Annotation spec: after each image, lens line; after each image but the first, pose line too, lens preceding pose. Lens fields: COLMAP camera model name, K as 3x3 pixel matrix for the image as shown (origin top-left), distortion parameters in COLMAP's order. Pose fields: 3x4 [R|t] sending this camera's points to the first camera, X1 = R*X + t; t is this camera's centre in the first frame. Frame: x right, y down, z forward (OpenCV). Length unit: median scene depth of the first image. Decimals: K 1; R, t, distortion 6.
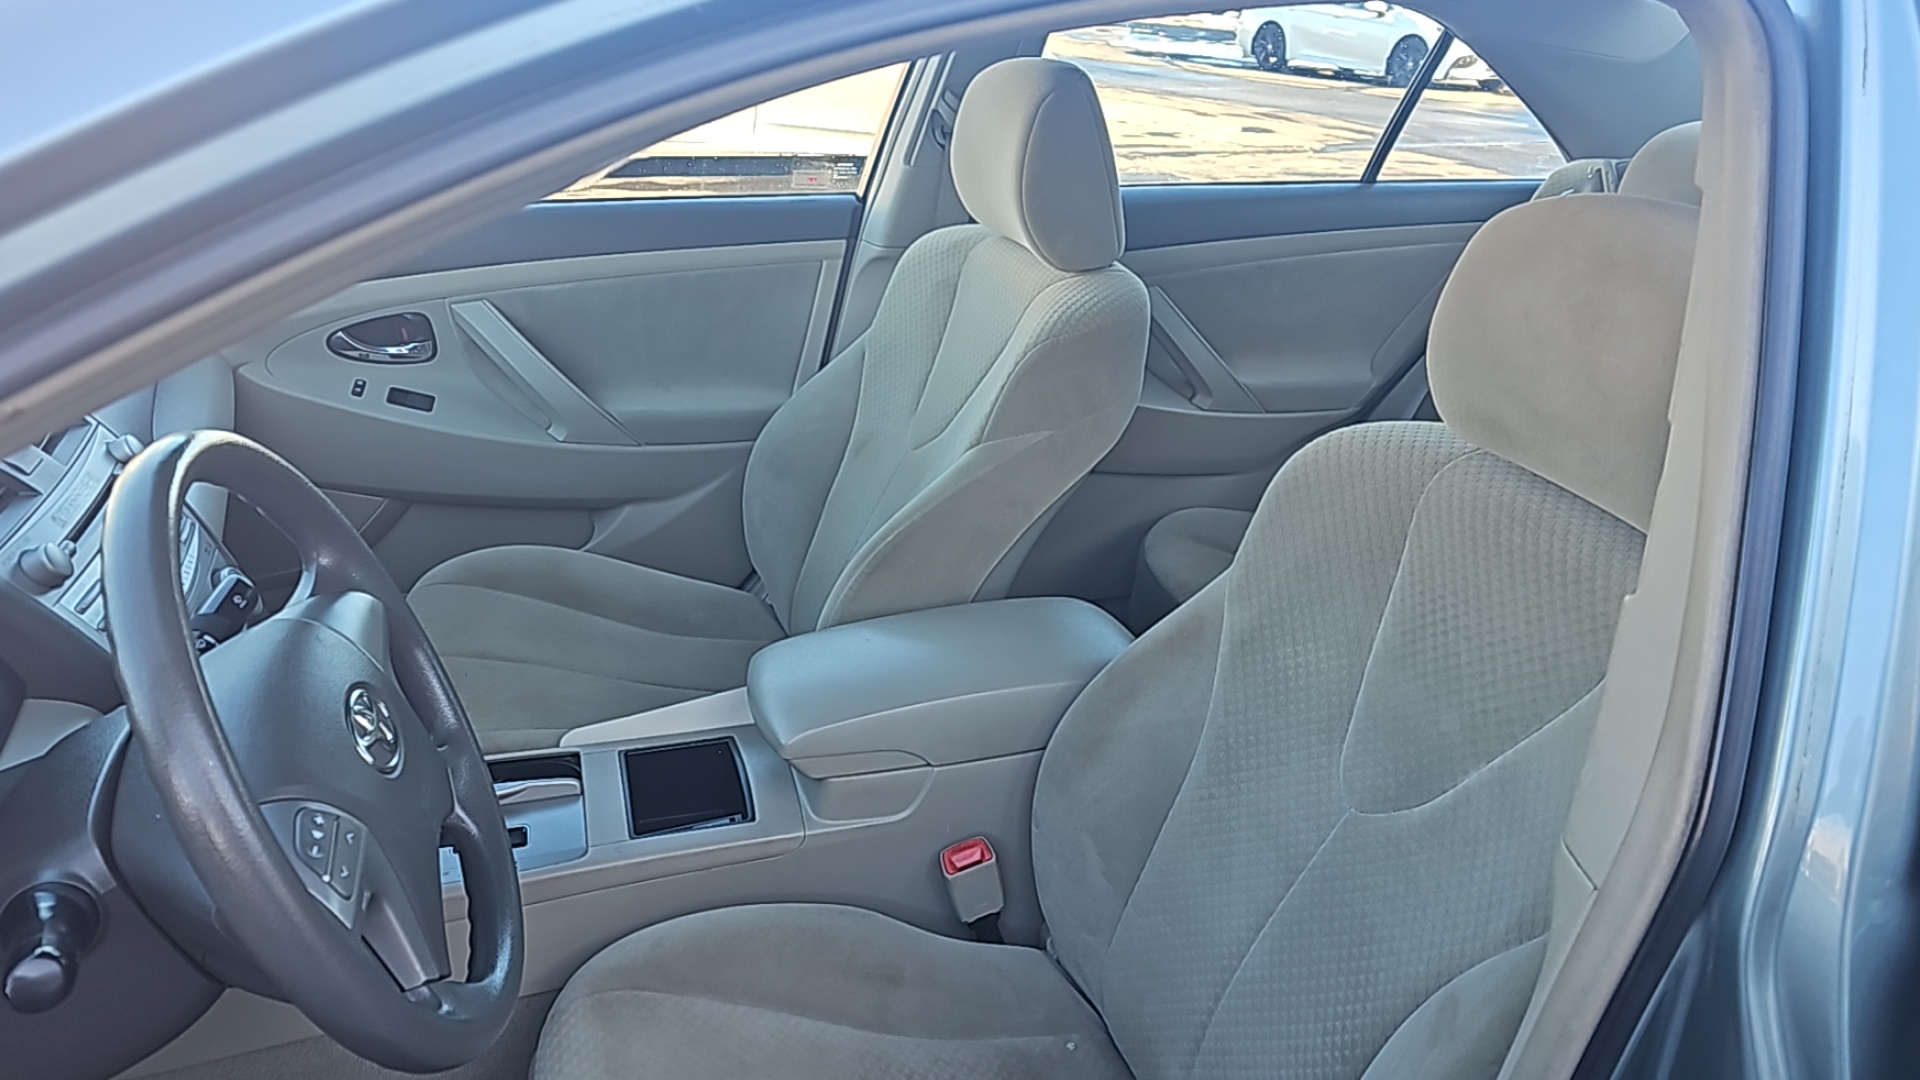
lens RADIAL K [[1356.7, 0, 958.3], [0, 1356.7, 493.4], [0, 0, 1]] dist [0.076163, -0.084982]
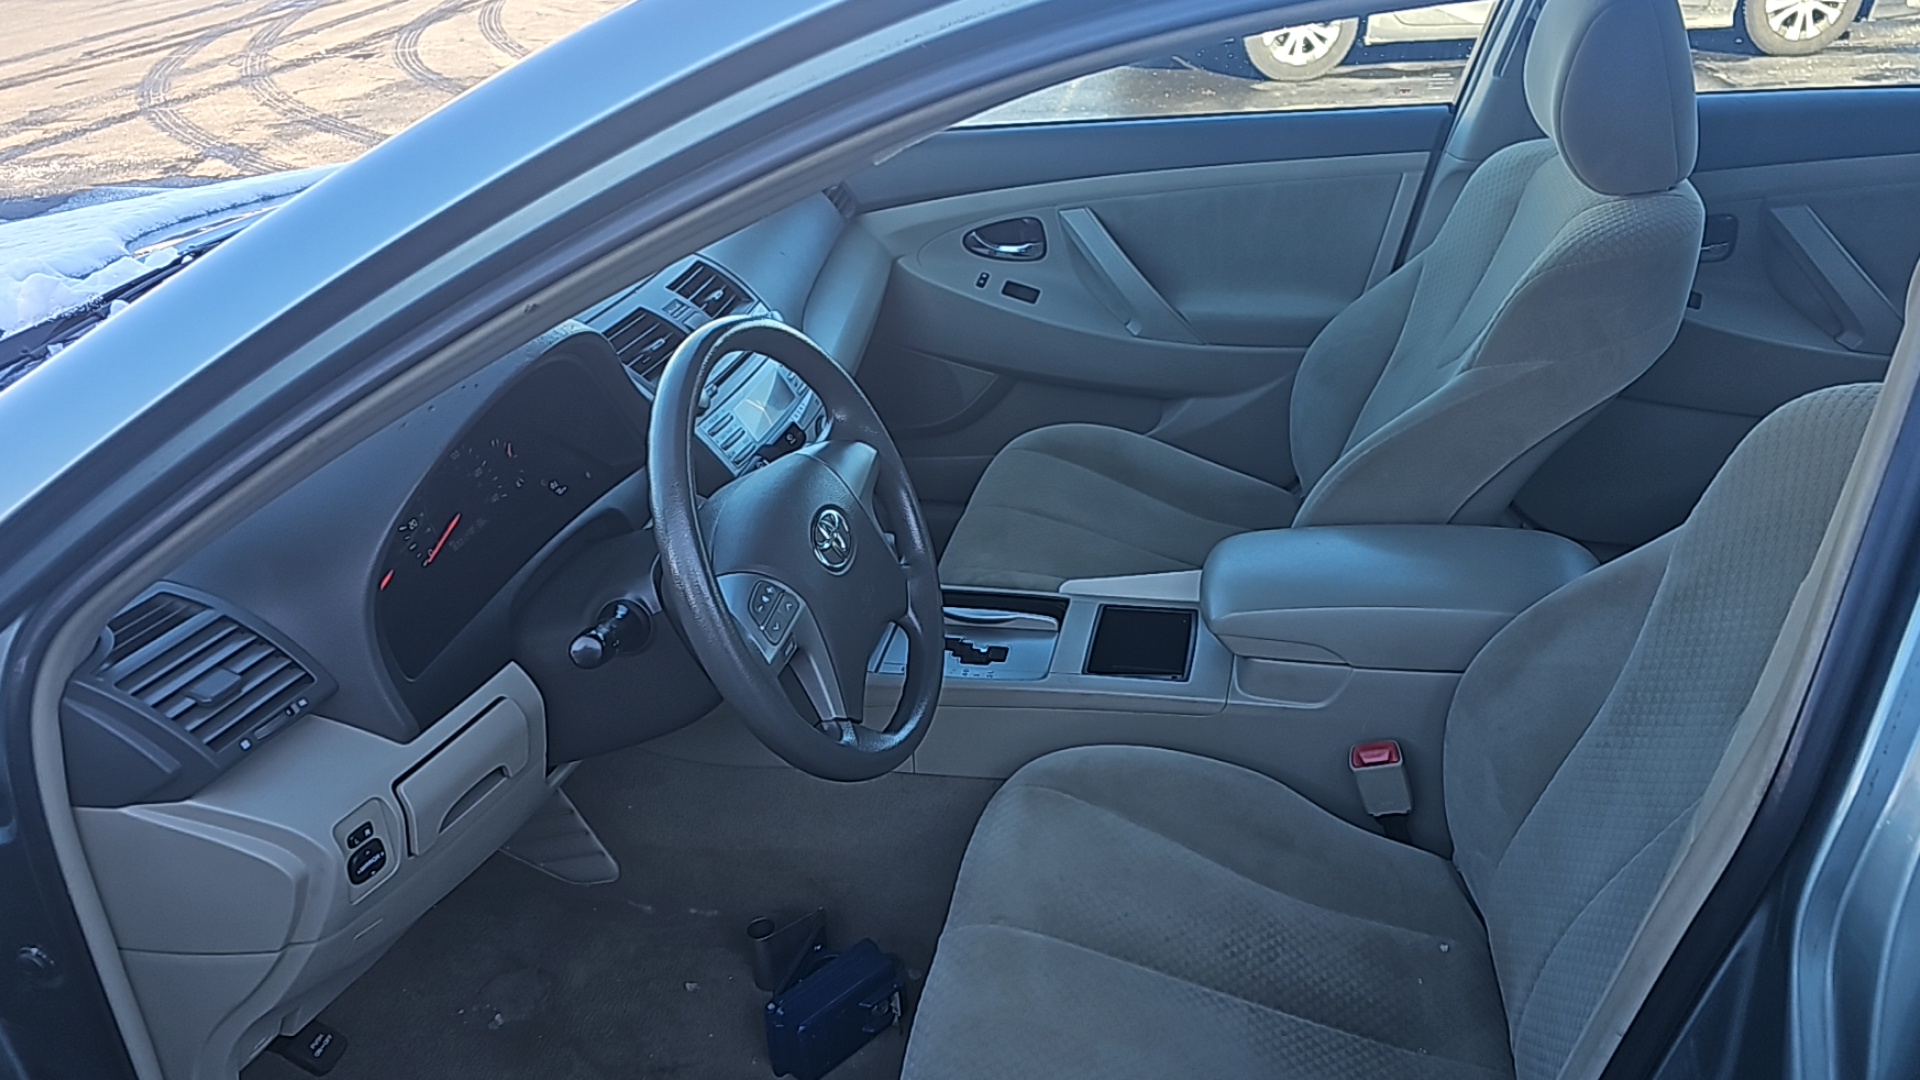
lens RADIAL K [[1356.7, 0, 958.3], [0, 1356.7, 493.4], [0, 0, 1]] dist [0.076163, -0.084982]
pose [[0.865391, 0.128671, -0.484295, 0.205296], [-0.090130, 0.990677, 0.102156, -0.015621], [0.492925, -0.044755, 0.868920, -0.078437]]
